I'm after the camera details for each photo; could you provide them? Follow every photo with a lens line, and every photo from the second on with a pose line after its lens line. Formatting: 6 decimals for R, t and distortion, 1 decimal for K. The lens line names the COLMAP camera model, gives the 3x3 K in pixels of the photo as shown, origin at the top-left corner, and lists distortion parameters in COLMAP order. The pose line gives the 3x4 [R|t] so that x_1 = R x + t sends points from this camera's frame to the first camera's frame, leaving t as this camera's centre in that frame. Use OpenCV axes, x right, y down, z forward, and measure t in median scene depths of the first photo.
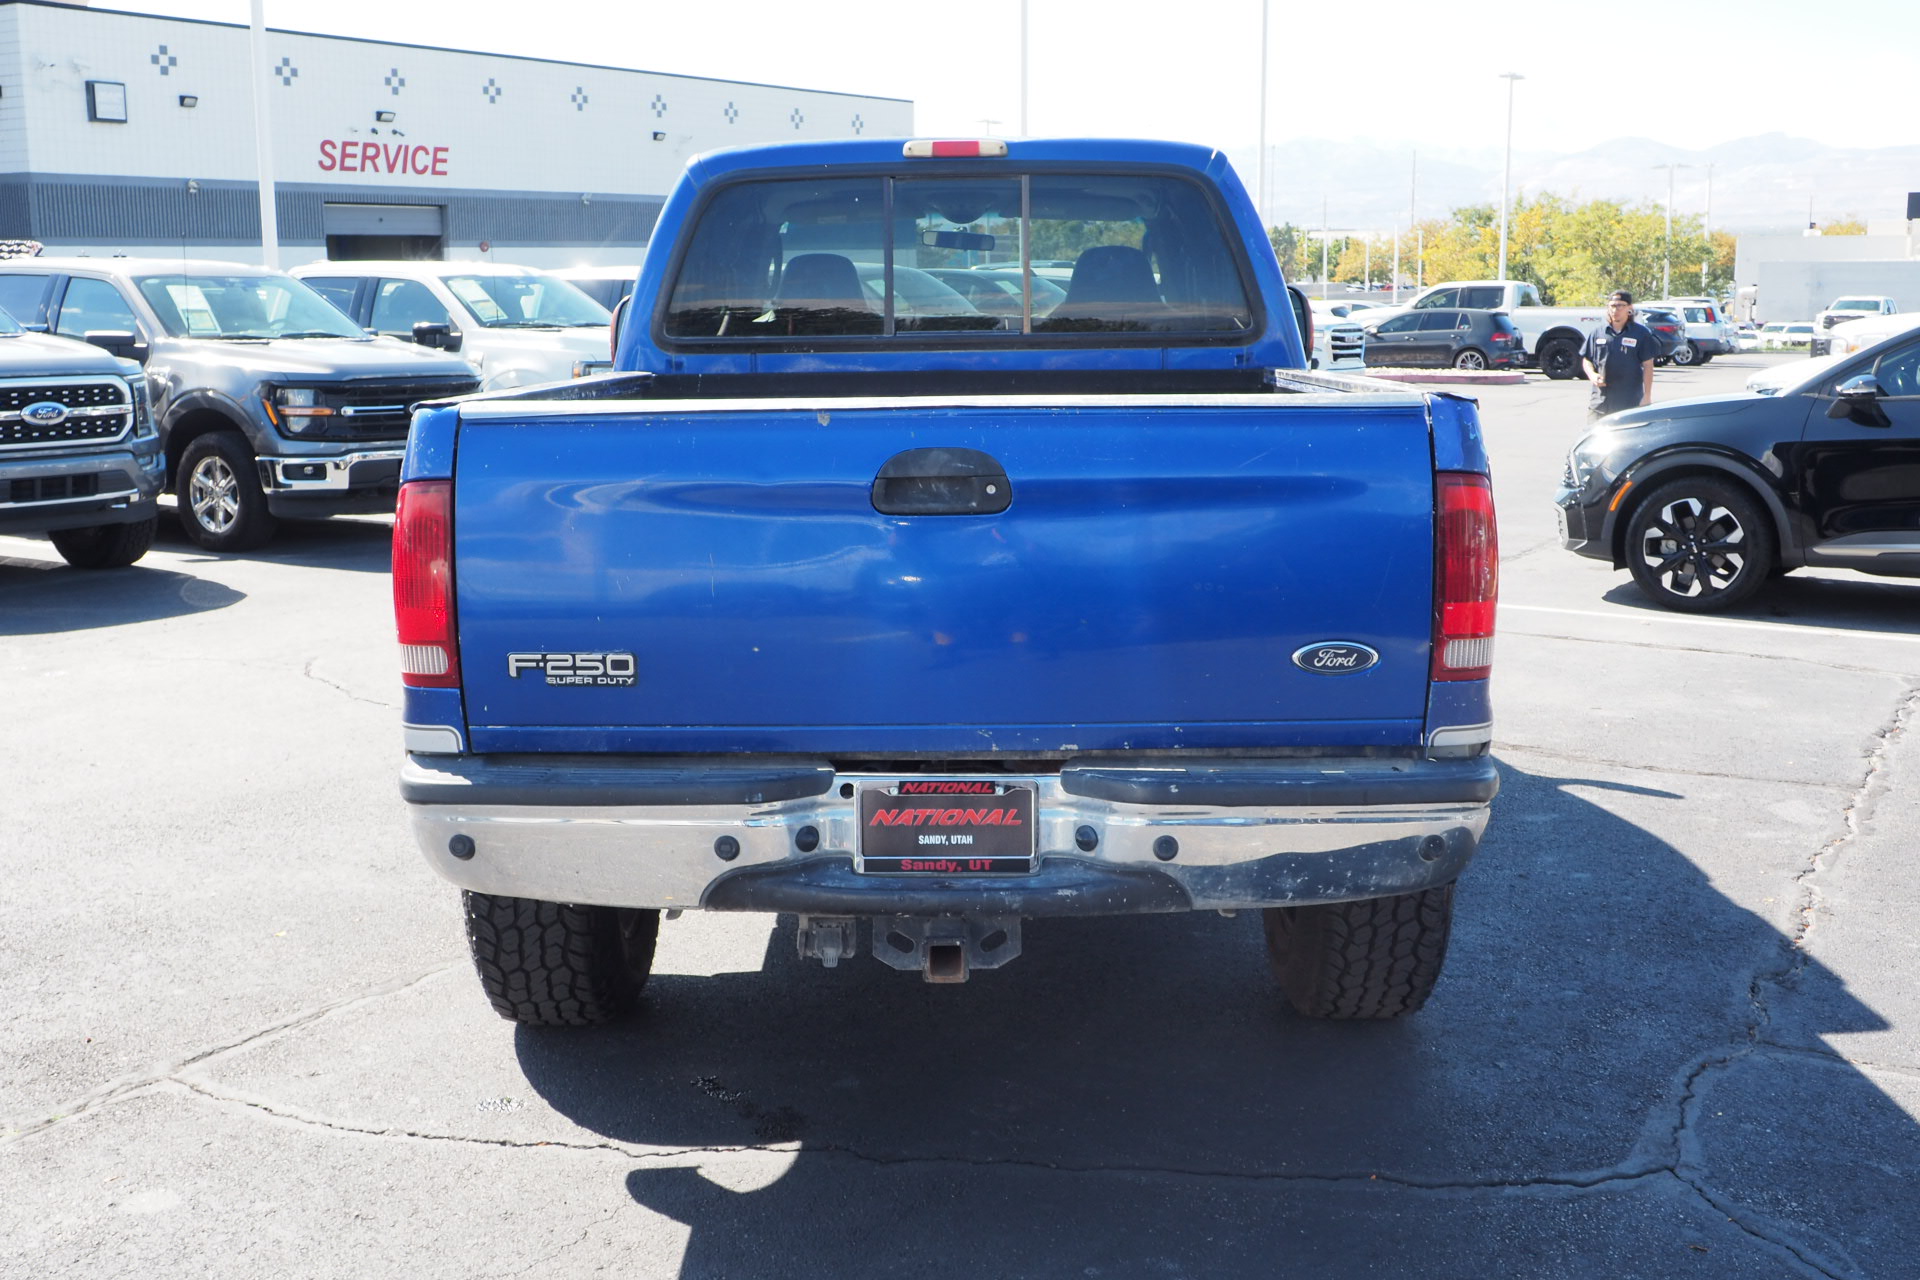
lens RADIAL K [[1946.1, 0, 960.0], [0, 1946.1, 640.0], [0, 0, 1]] dist [-0.073711, -0.004349]
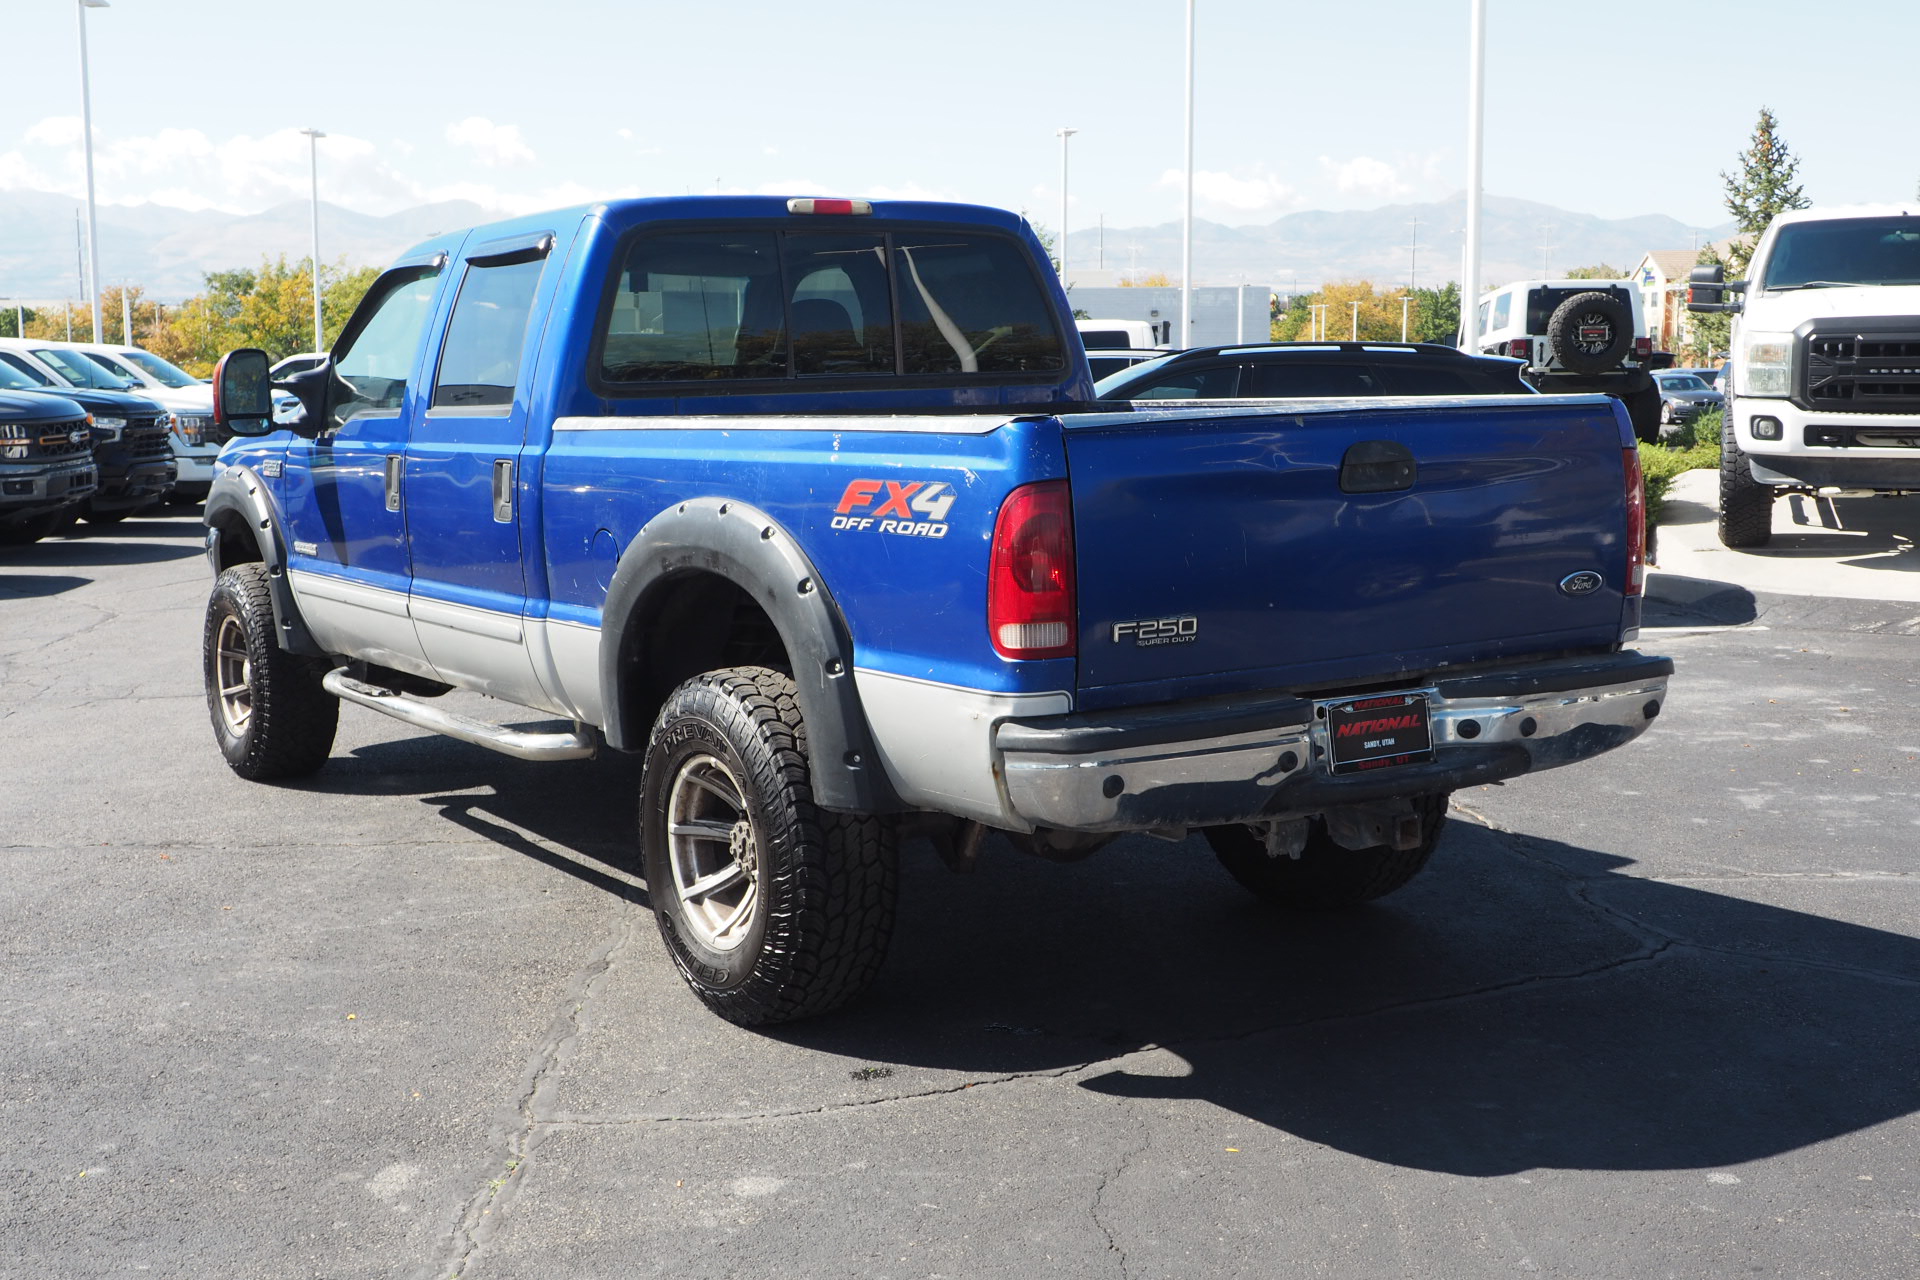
lens RADIAL K [[2050.4, 0, 960.0], [0, 2050.4, 640.0], [0, 0, 1]] dist [-0.015843, 0.010628]
pose [[0.842646, -0.080029, 0.532487, -0.965491], [0.103034, 0.994585, -0.013569, 0.024017], [-0.528518, 0.066298, 0.846329, -0.013211]]
